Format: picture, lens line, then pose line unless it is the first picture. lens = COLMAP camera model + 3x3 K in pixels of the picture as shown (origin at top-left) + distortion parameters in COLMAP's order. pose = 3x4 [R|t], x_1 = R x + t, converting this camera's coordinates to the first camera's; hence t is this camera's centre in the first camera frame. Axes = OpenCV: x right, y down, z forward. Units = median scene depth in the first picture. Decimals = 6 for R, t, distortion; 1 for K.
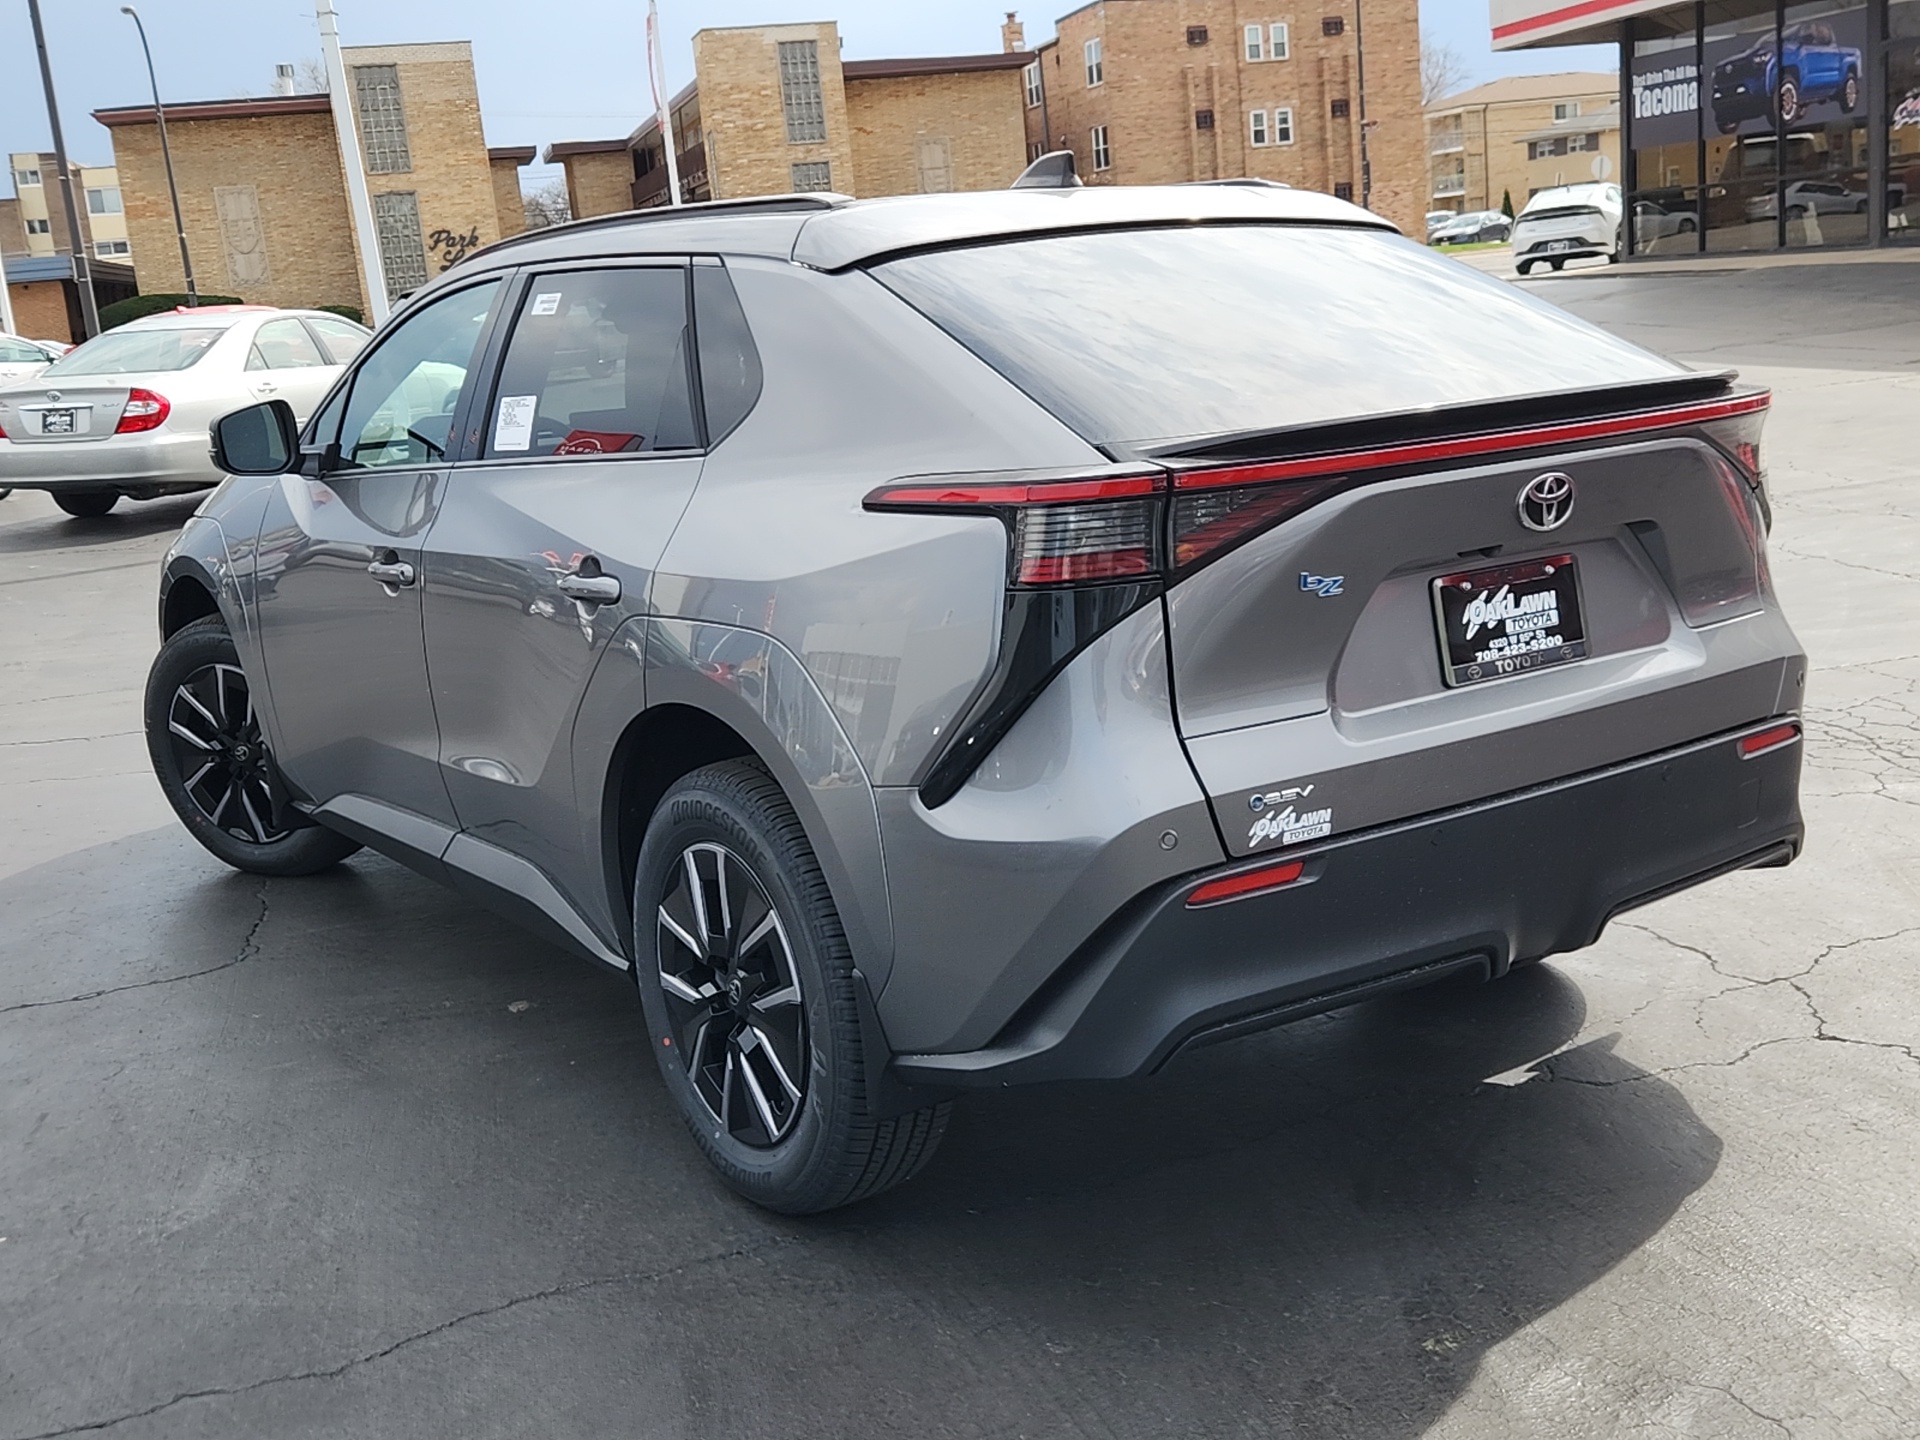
lens RADIAL K [[2049.6, 0, 1000.4], [0, 2049.6, 716.6], [0, 0, 1]] dist [0.126478, -0.203419]
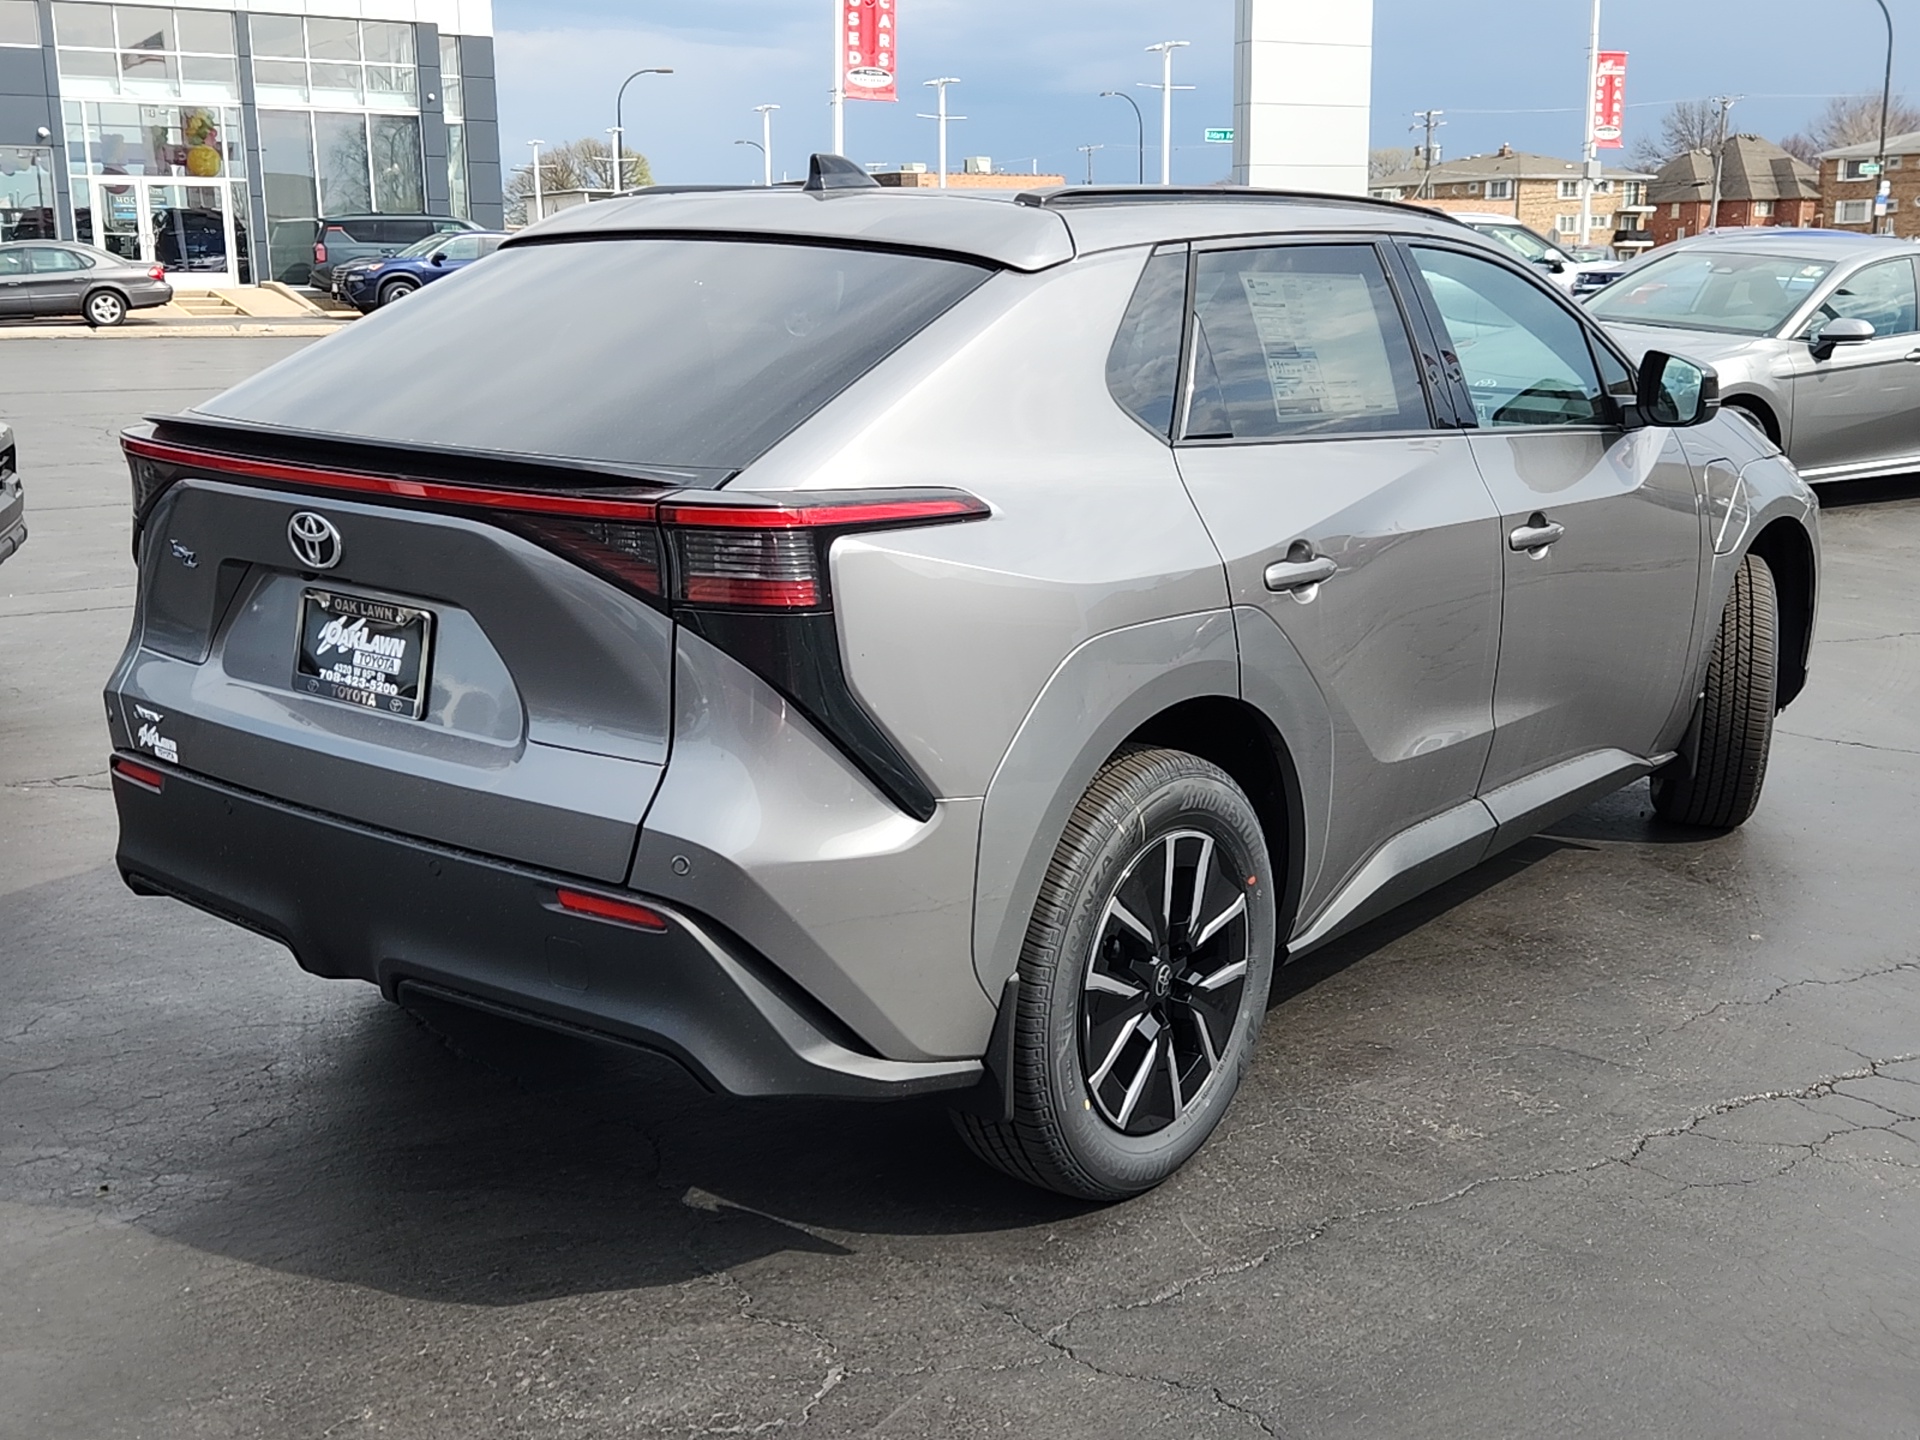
lens RADIAL K [[2049.6, 0, 1000.4], [0, 2049.6, 716.6], [0, 0, 1]] dist [0.126478, -0.203419]
pose [[0.300727, 0.282803, -0.910816, 1.112977], [-0.222223, 0.949515, 0.221447, -0.271989], [0.927459, 0.135809, 0.348390, 0.819461]]
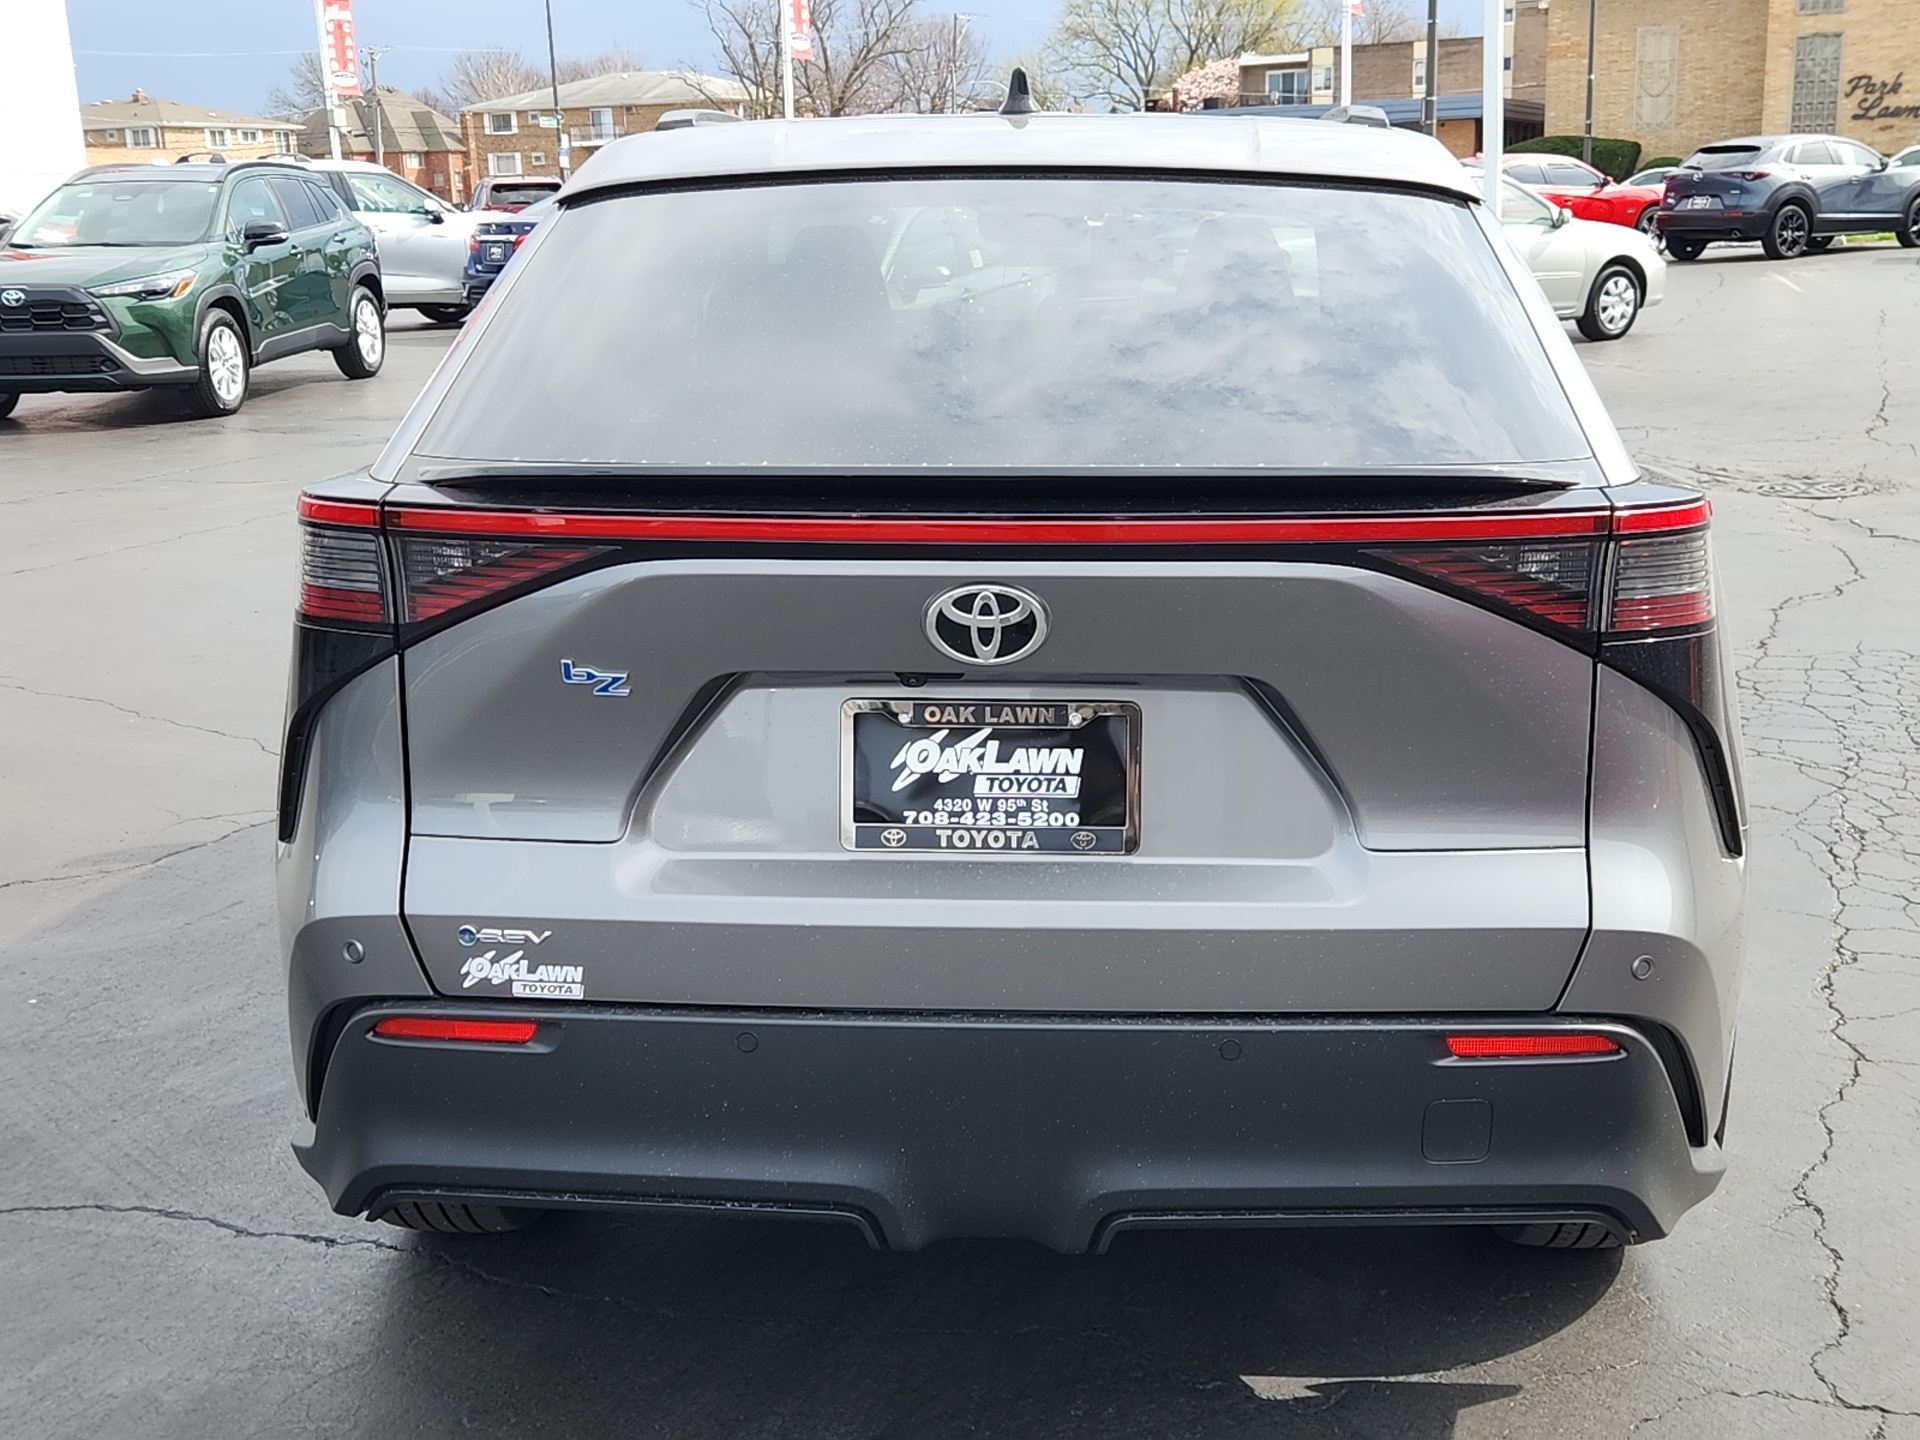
lens RADIAL K [[2049.6, 0, 1000.4], [0, 2049.6, 716.6], [0, 0, 1]] dist [0.126478, -0.203419]
pose [[0.789398, 0.209243, -0.577120, 0.569120], [-0.167634, 0.977861, 0.125244, -0.136155], [0.590550, -0.002123, 0.806999, 0.377340]]
